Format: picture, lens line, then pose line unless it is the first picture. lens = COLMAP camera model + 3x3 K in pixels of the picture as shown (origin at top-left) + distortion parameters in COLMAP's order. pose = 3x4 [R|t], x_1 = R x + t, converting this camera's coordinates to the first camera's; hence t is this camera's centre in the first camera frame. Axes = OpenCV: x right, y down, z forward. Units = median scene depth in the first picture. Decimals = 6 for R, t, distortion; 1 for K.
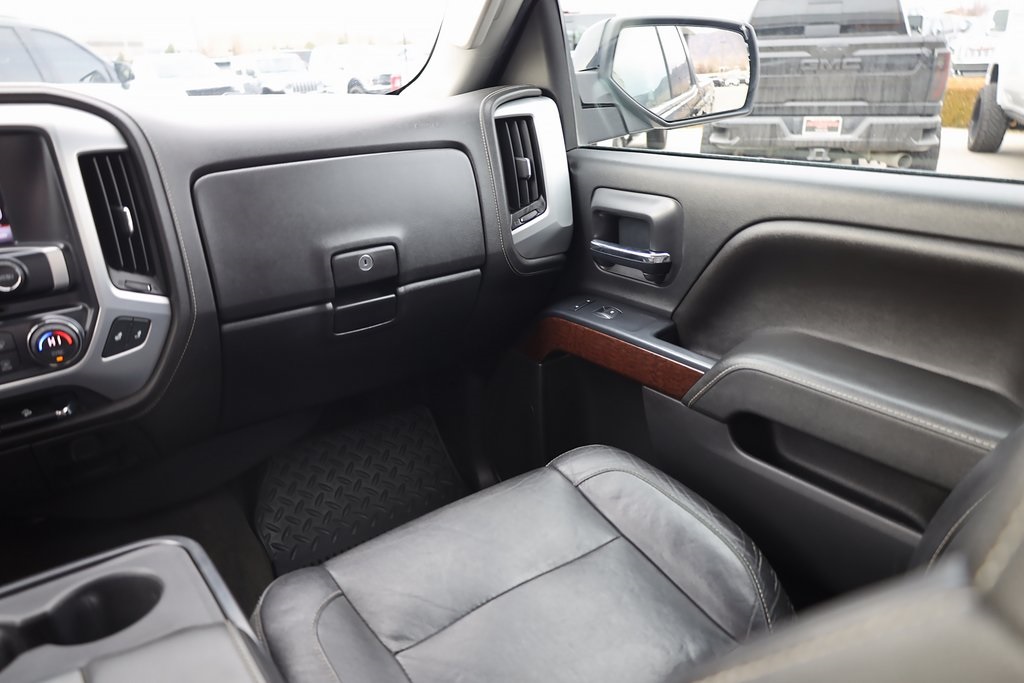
lens RADIAL K [[728.7, 0, 512.0], [0, 728.7, 341.5], [0, 0, 1]] dist [-0.003401, -0.002474]
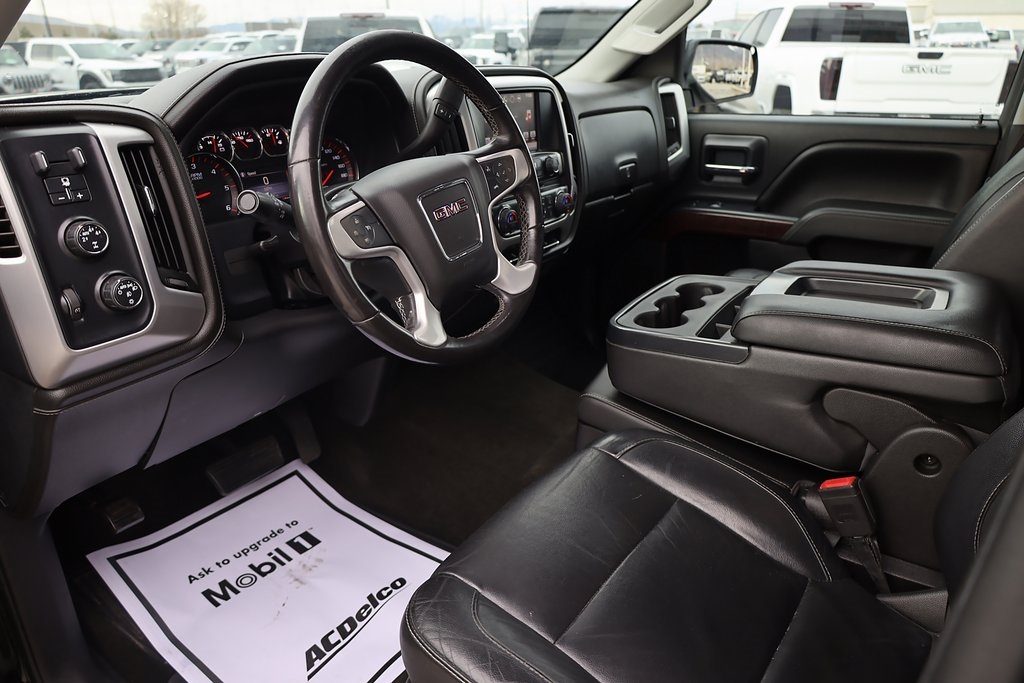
lens RADIAL K [[705.5, 0, 512.0], [0, 705.5, 341.5], [0, 0, 1]] dist [-0.001745, 0.000016]
pose [[0.936289, -0.099081, 0.336966, -1.006548], [0.097752, 0.994990, 0.020954, 0.221135], [-0.337354, 0.013320, 0.941284, -0.479236]]
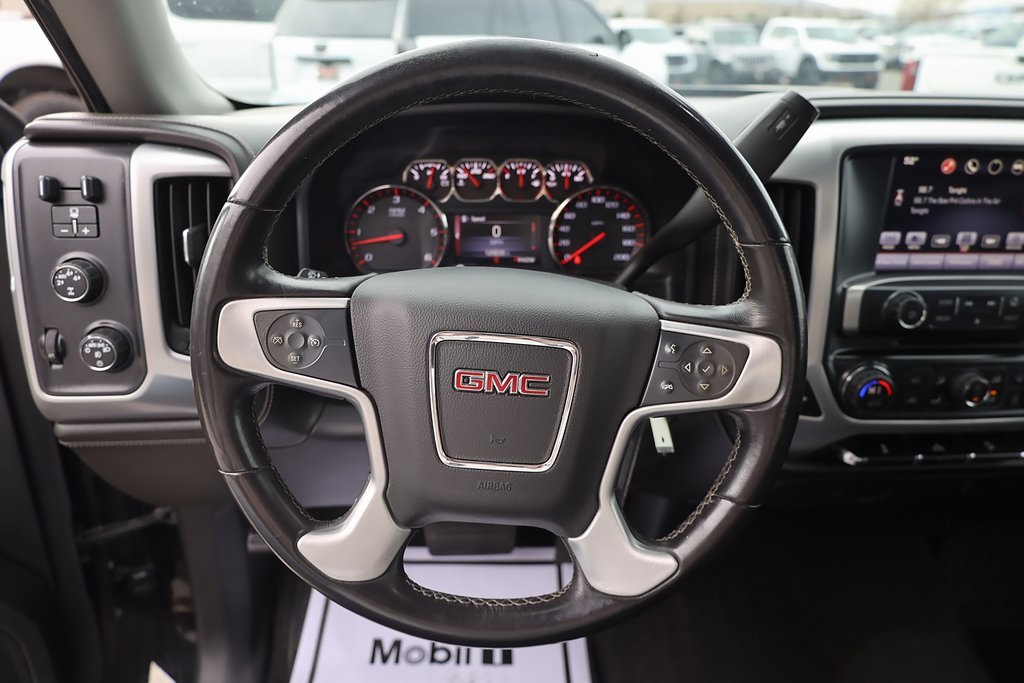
lens RADIAL K [[703.2, 0, 512.0], [0, 703.2, 341.5], [0, 0, 1]] dist [-0.010894, -0.000618]
pose [[0.851790, 0.259098, -0.455327, -0.598015], [-0.236806, 0.965700, 0.106520, 0.012793], [0.467309, 0.017091, 0.883929, -0.071903]]
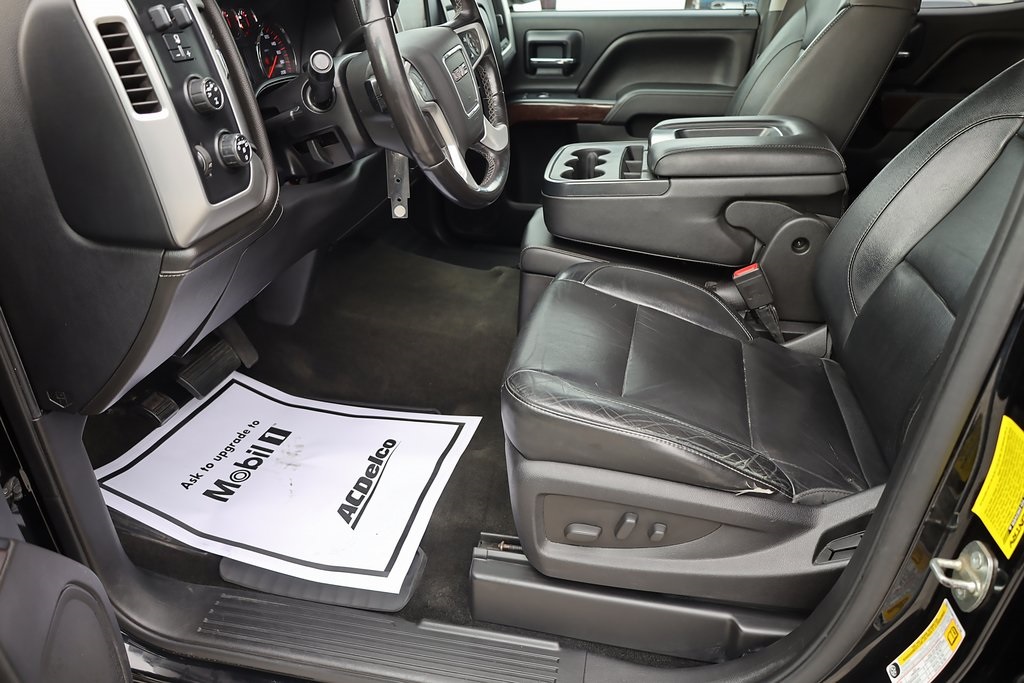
lens RADIAL K [[703.2, 0, 512.0], [0, 703.2, 341.5], [0, 0, 1]] dist [-0.010894, -0.000618]
pose [[0.730388, -0.281131, 0.622493, -1.404923], [0.224157, 0.959550, 0.170344, 0.278381], [-0.645203, 0.015119, 0.763862, -0.436919]]
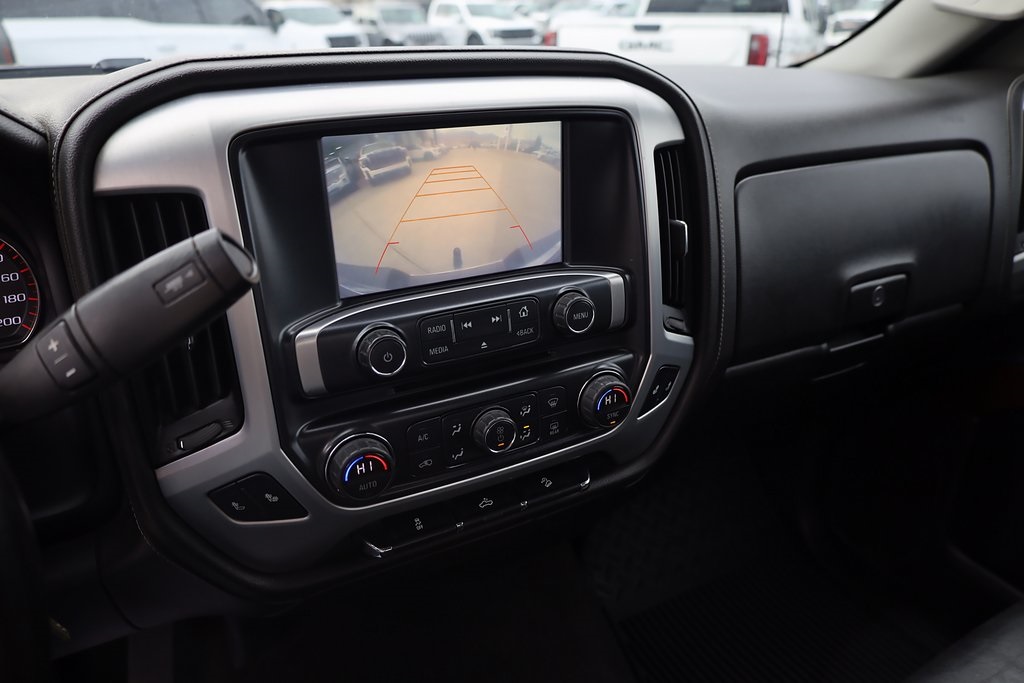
lens RADIAL K [[705.5, 0, 512.0], [0, 705.5, 341.5], [0, 0, 1]] dist [-0.001745, 0.000016]
pose [[0.990364, 0.093033, -0.102590, -0.468943], [-0.086600, 0.994089, 0.065480, -0.069646], [0.108076, -0.055965, 0.992566, 0.194343]]
